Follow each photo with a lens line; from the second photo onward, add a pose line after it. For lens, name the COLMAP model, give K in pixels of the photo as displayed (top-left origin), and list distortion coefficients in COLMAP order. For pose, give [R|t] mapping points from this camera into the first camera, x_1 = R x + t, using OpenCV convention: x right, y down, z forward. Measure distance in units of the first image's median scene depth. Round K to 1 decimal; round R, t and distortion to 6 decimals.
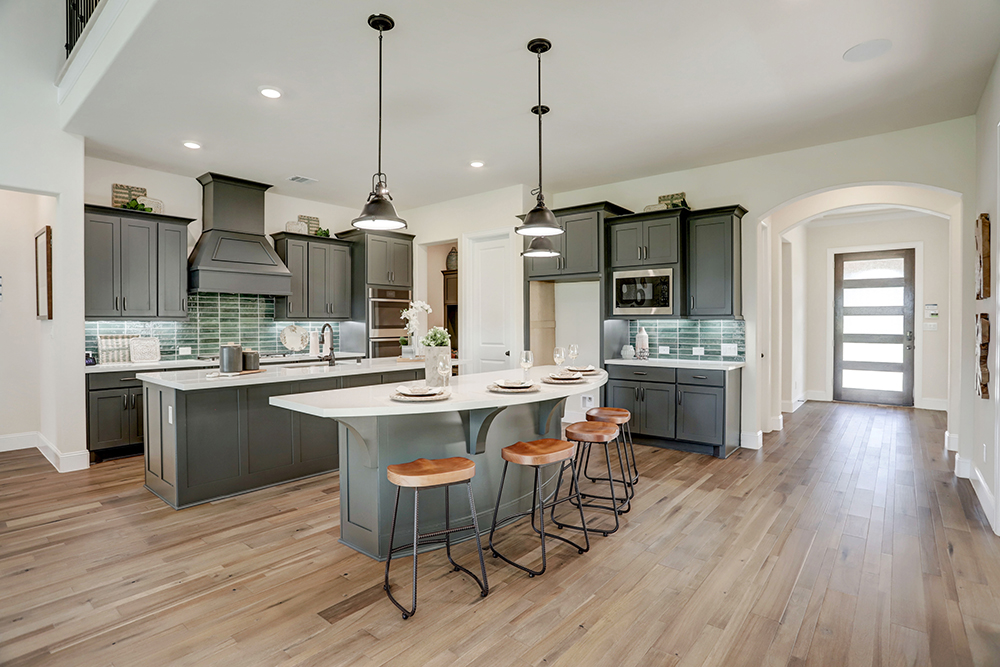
lens RADIAL K [[487.0, 0, 493.6], [0, 487.0, 331.1], [0, 0, 1]] dist [-0.046503, 0.000038]
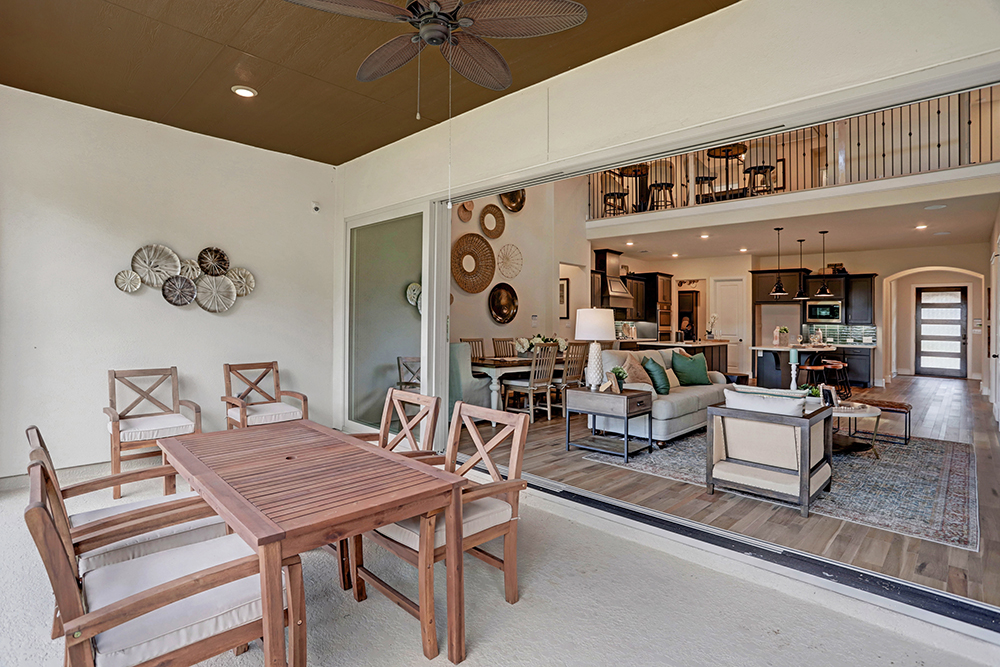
lens RADIAL K [[501.9, 0, 501.4], [0, 501.9, 313.2], [0, 0, 1]] dist [-0.002260, -0.000720]
pose [[0.998838, 0.021716, -0.043022, -0.962269], [-0.023053, 0.999259, -0.030823, 0.025188], [0.042321, 0.031779, 0.998599, -1.195136]]
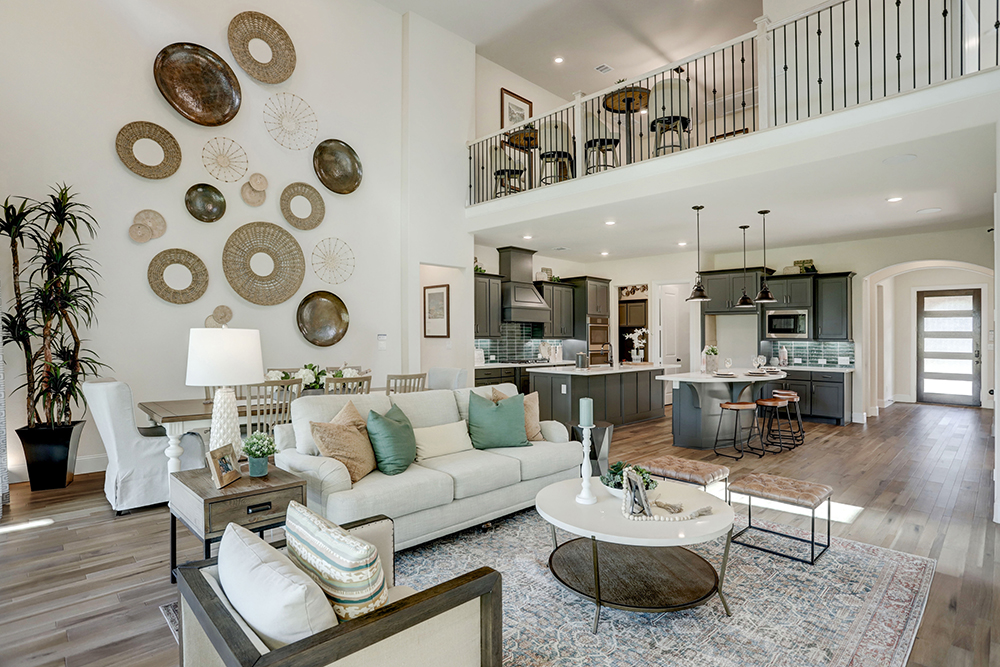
lens RADIAL K [[527.6, 0, 500.0], [0, 527.6, 333.5], [0, 0, 1]] dist [-0.025059, 0.002098]
pose [[0.997699, 0.009314, -0.067156, -0.493718], [-0.010764, 0.999716, -0.021270, -0.001982], [0.066939, 0.021944, 0.997516, -0.745798]]
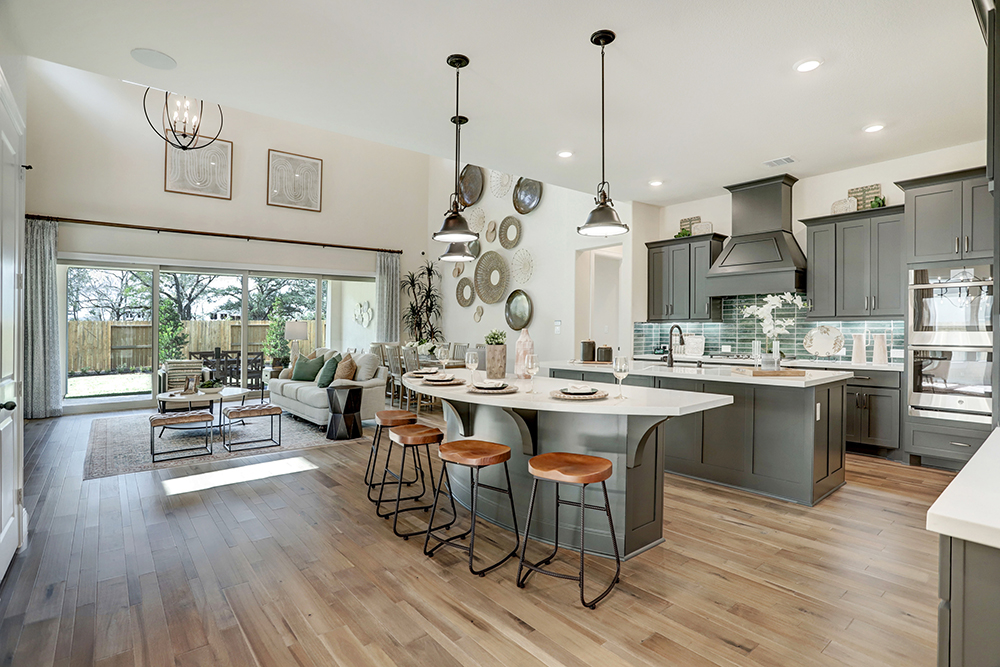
lens RADIAL K [[487.0, 0, 493.6], [0, 487.0, 331.1], [0, 0, 1]] dist [-0.046503, 0.000038]
pose [[-0.174304, 0.012315, -0.984615, 0.564062], [-0.008356, 0.999867, 0.013985, -0.011135], [0.984657, 0.010665, -0.174178, 0.642819]]
